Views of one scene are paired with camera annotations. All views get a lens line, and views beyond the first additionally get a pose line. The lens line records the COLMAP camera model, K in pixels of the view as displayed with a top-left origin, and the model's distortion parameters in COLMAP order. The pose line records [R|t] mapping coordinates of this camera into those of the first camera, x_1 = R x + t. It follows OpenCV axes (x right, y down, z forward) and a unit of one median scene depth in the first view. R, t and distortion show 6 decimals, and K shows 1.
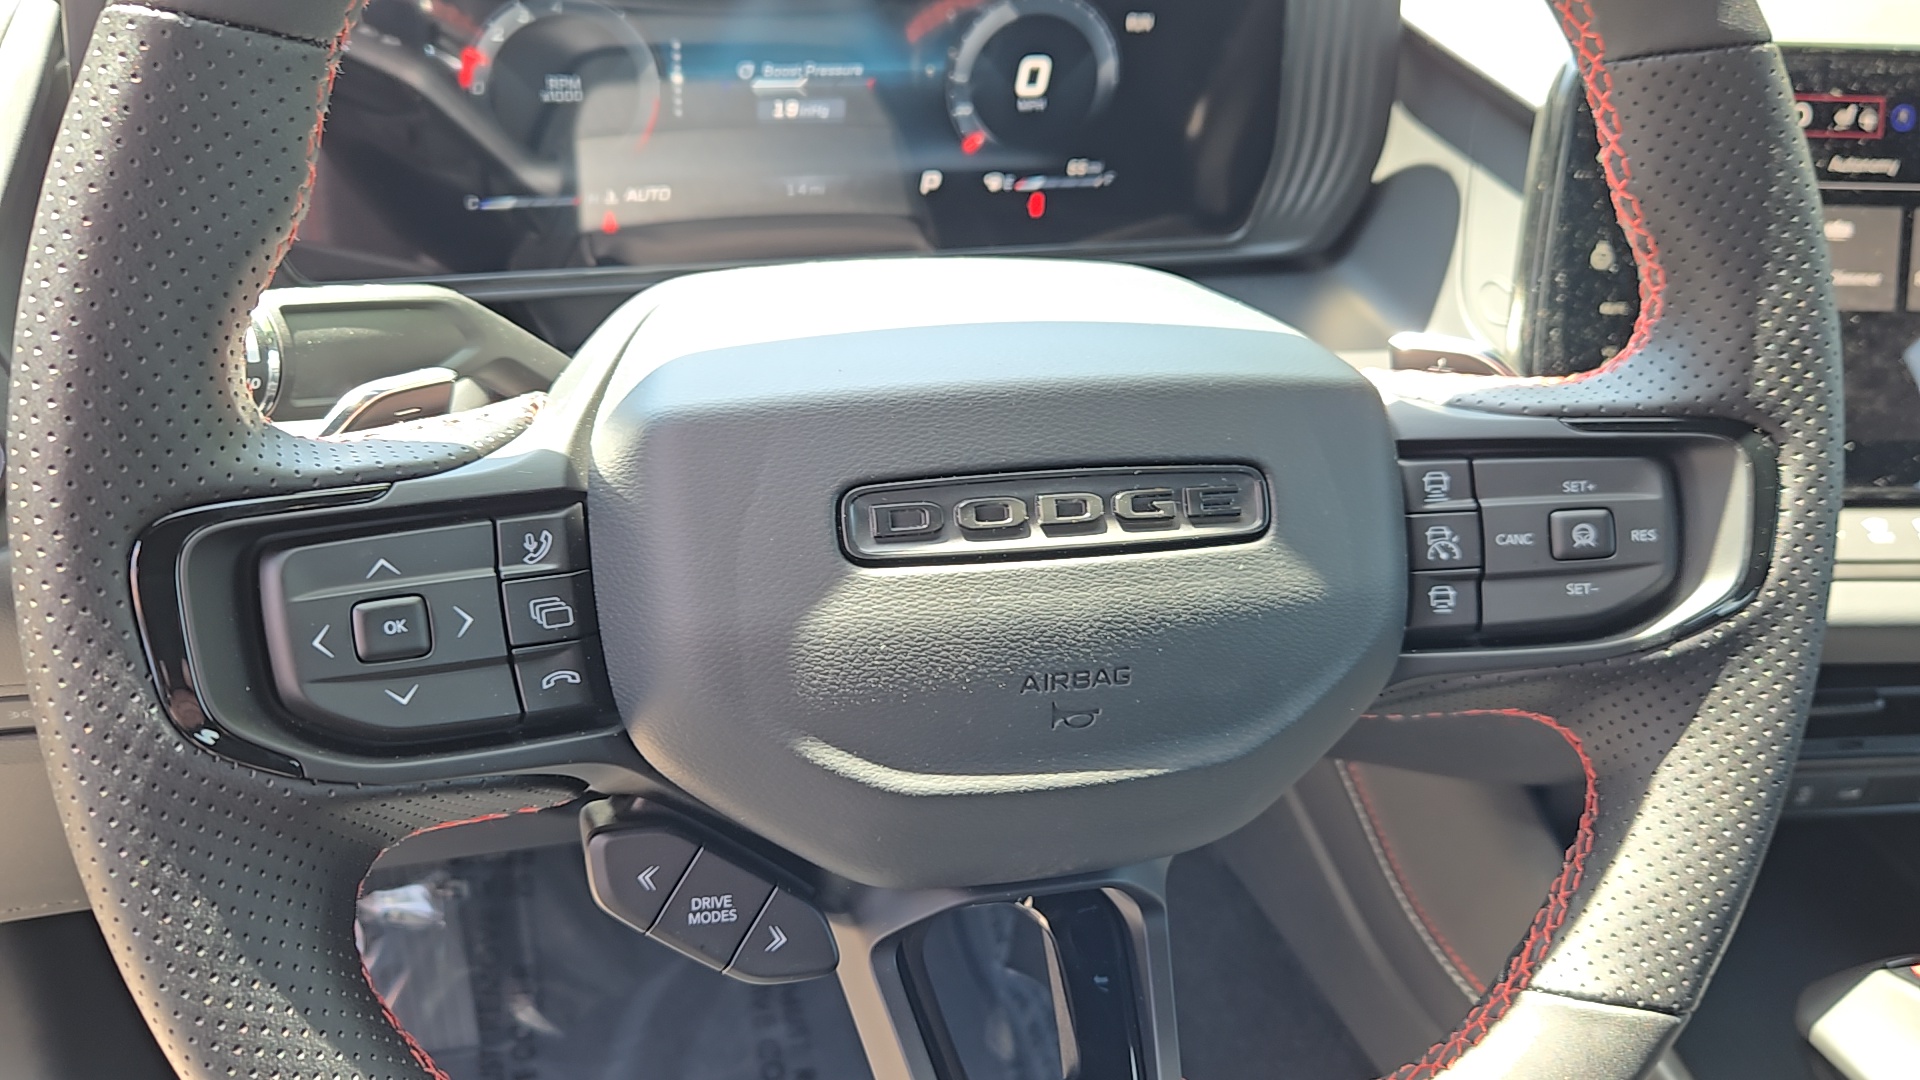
lens RADIAL K [[1601.8, 0, 963.2], [0, 1601.8, 541.8], [0, 0, 1]] dist [0.012615, 0.000232]
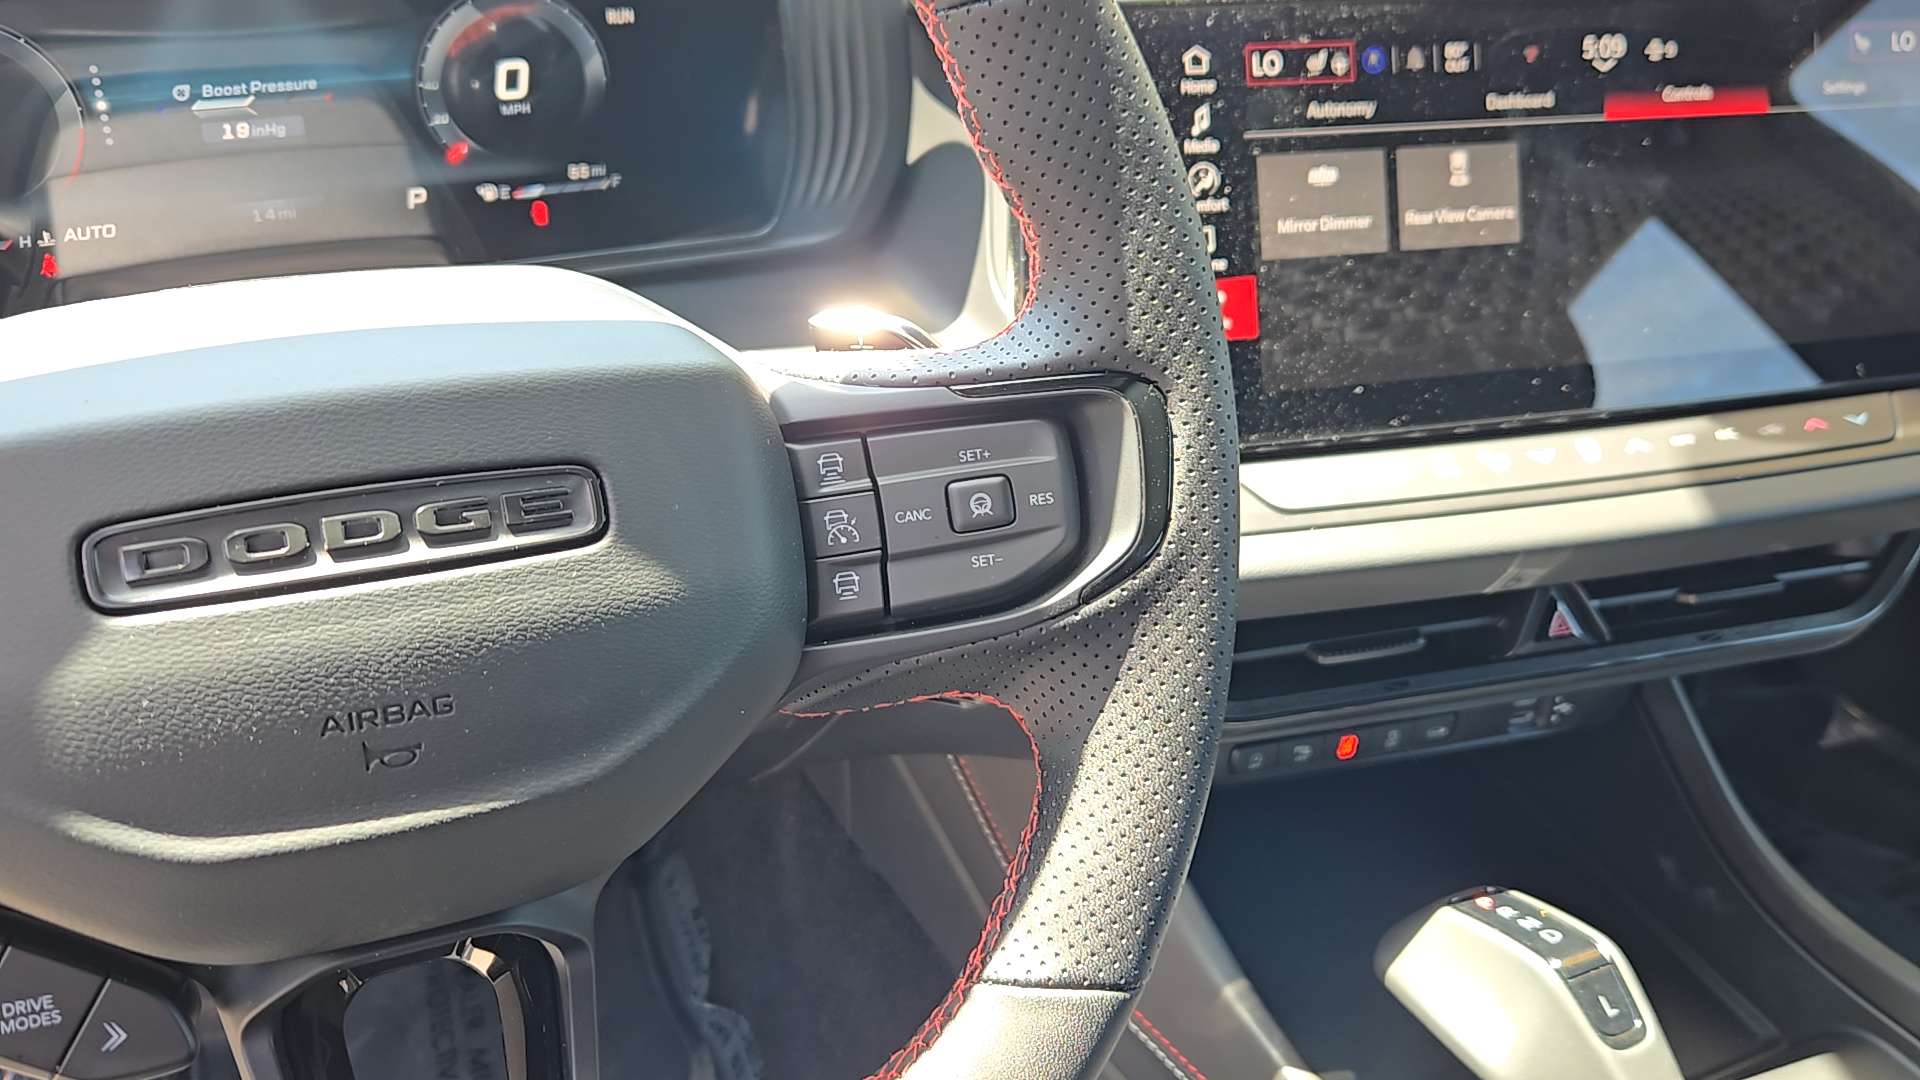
lens RADIAL K [[1601.8, 0, 907.5], [0, 1601.8, 542.4], [0, 0, 1]] dist [0.012615, 0.000232]
pose [[0.990493, -0.097601, 0.096940, 0.244826], [0.098592, 0.995113, -0.005475, 0.019107], [-0.095932, 0.014980, 0.995275, 0.050348]]
